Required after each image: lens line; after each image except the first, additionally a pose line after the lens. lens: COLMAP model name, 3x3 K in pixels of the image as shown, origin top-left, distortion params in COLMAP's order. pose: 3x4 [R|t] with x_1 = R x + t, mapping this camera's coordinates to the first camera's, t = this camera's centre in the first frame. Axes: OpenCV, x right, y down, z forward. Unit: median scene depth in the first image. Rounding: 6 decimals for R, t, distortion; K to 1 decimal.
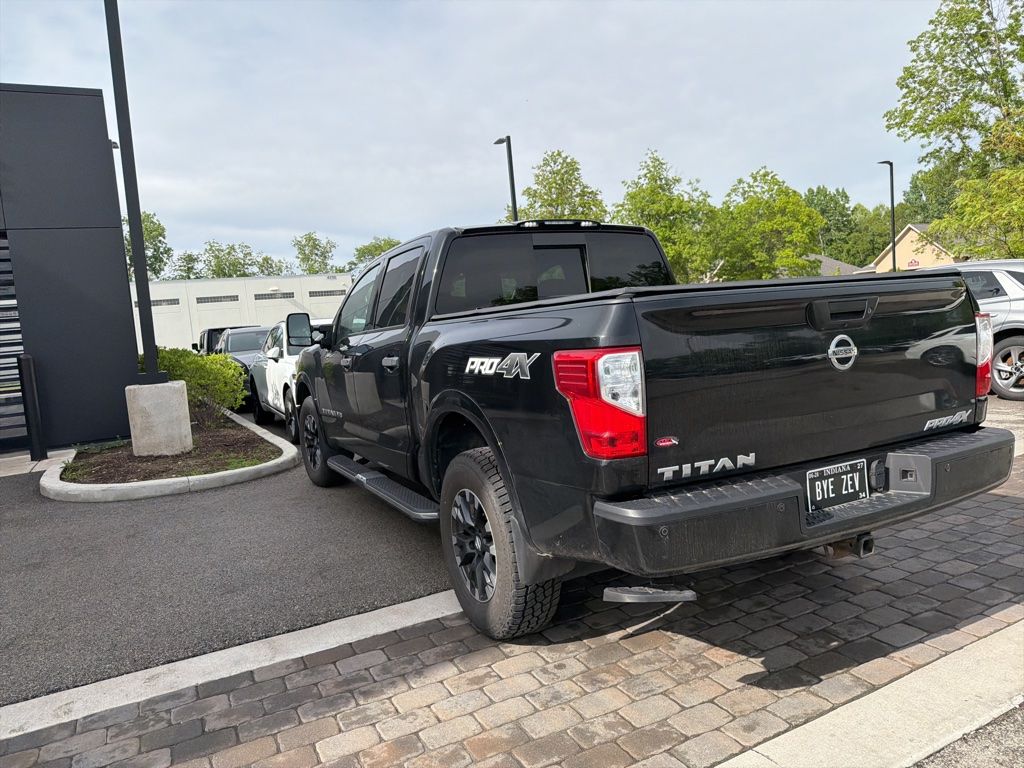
lens RADIAL K [[718.9, 0, 507.5], [0, 718.9, 392.8], [0, 0, 1]] dist [0.026507, -0.033064]
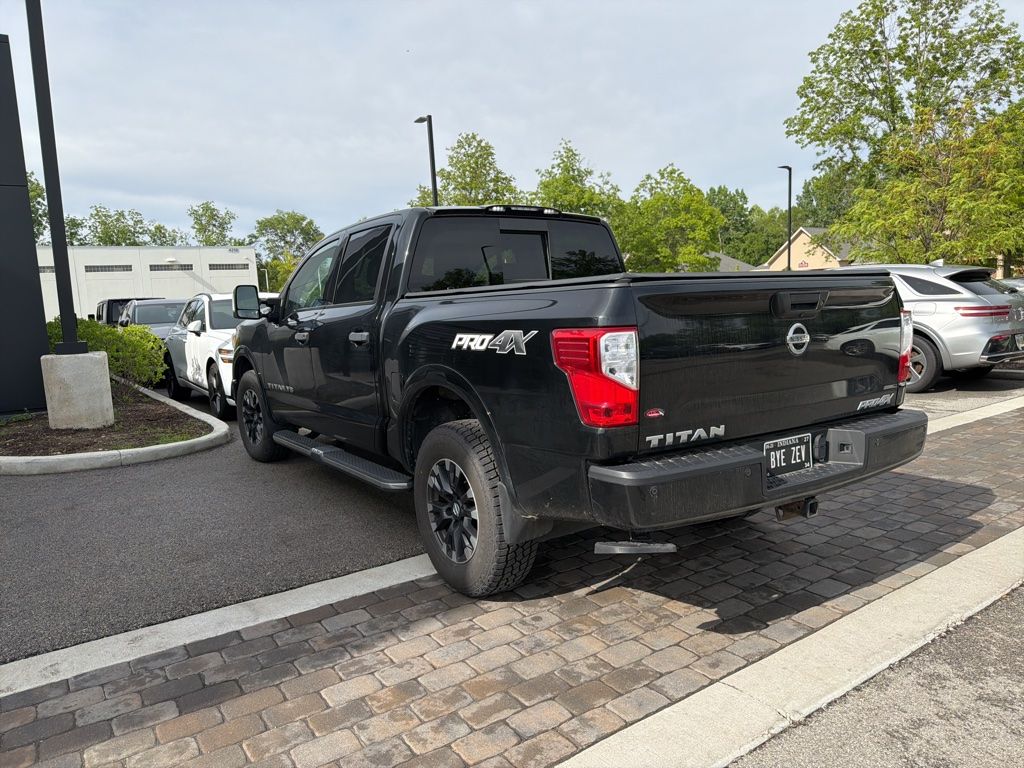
lens RADIAL K [[714.3, 0, 505.4], [0, 714.3, 399.6], [0, 0, 1]] dist [0.072032, -0.106336]
pose [[0.991511, 0.021869, 0.128172, -0.119232], [-0.025727, 0.999262, 0.028521, 0.016317], [-0.127454, -0.031577, 0.991342, -0.062523]]
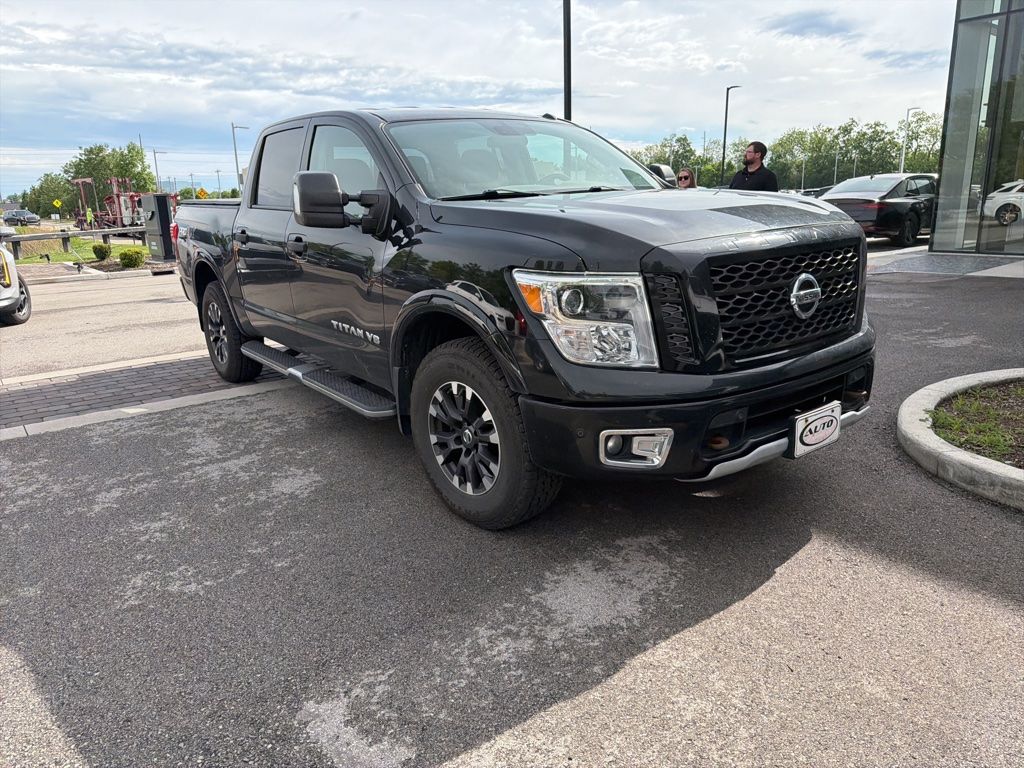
lens RADIAL K [[718.9, 0, 507.5], [0, 718.9, 392.8], [0, 0, 1]] dist [0.026507, -0.033064]
pose [[-0.975997, 0.163473, -0.143896, 0.082273], [0.099834, 0.923051, 0.371496, -0.348537], [0.193553, 0.348214, -0.917216, 3.414775]]
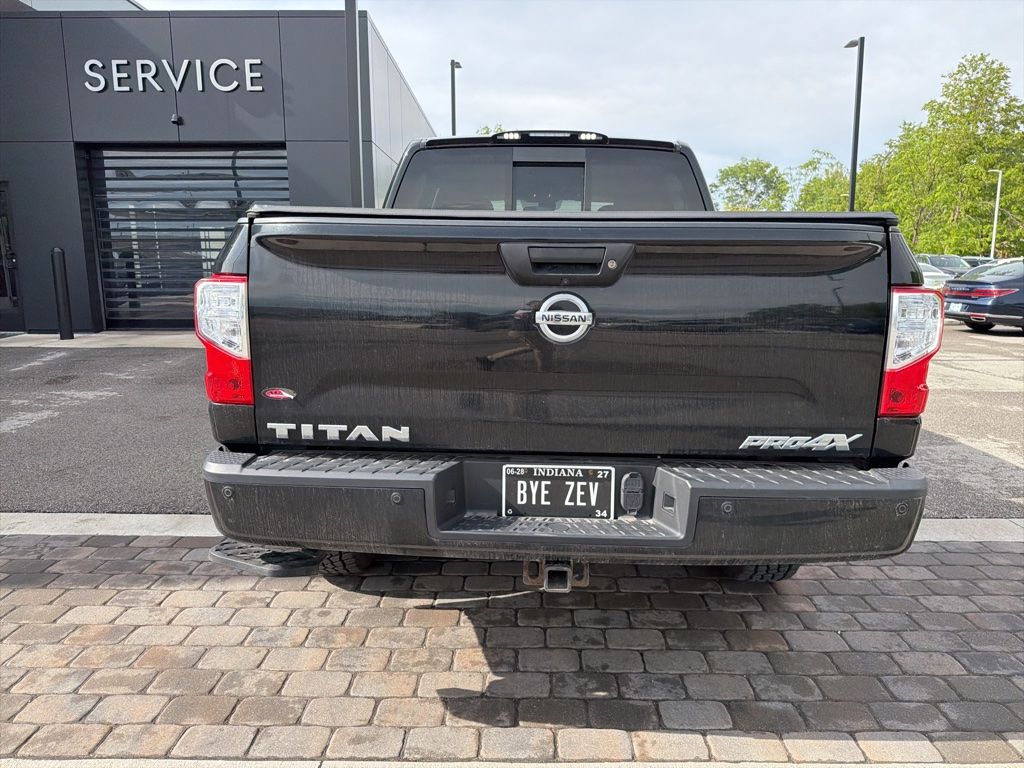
lens RADIAL K [[722.8, 0, 503.9], [0, 722.8, 381.5], [0, 0, 1]] dist [0.030467, -0.035738]
pose [[0.878875, 0.161648, -0.448831, 0.648740], [-0.122287, 0.985744, 0.115563, -0.060093], [0.461113, -0.046679, 0.886113, 0.272074]]
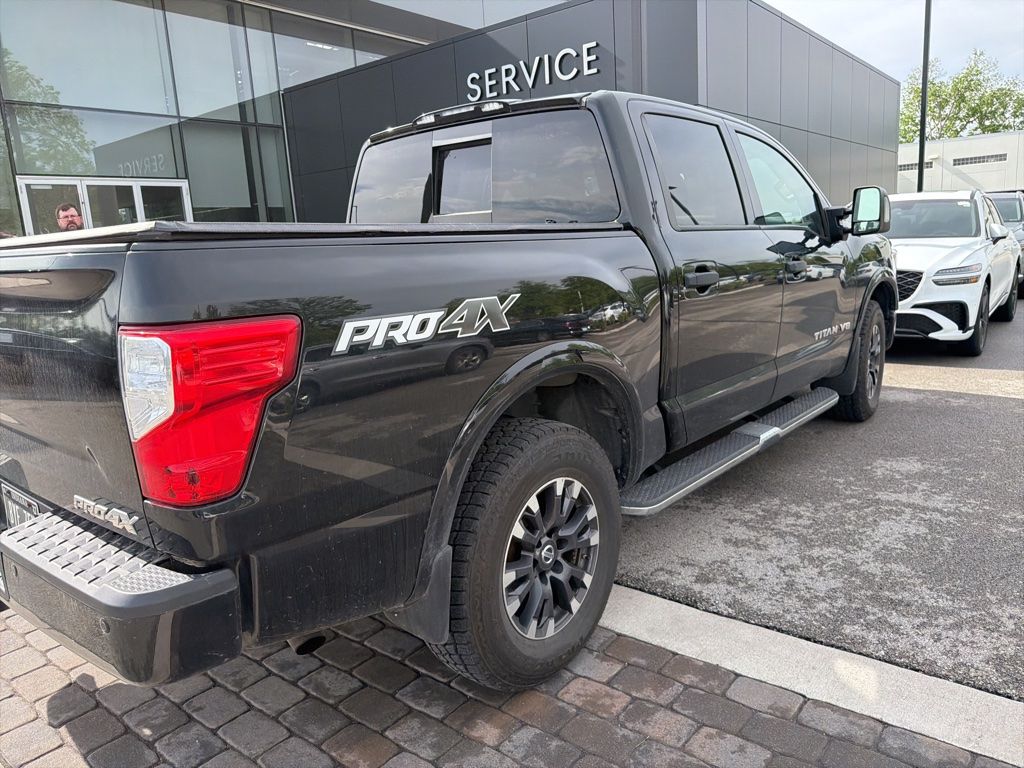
lens RADIAL K [[718.5, 0, 504.0], [0, 718.5, 382.5], [0, 0, 1]] dist [0.035767, -0.047998]
pose [[0.398745, 0.236134, -0.886139, 1.161785], [-0.068582, 0.971253, 0.227954, -0.197328], [0.914494, -0.030123, 0.403477, 1.032453]]
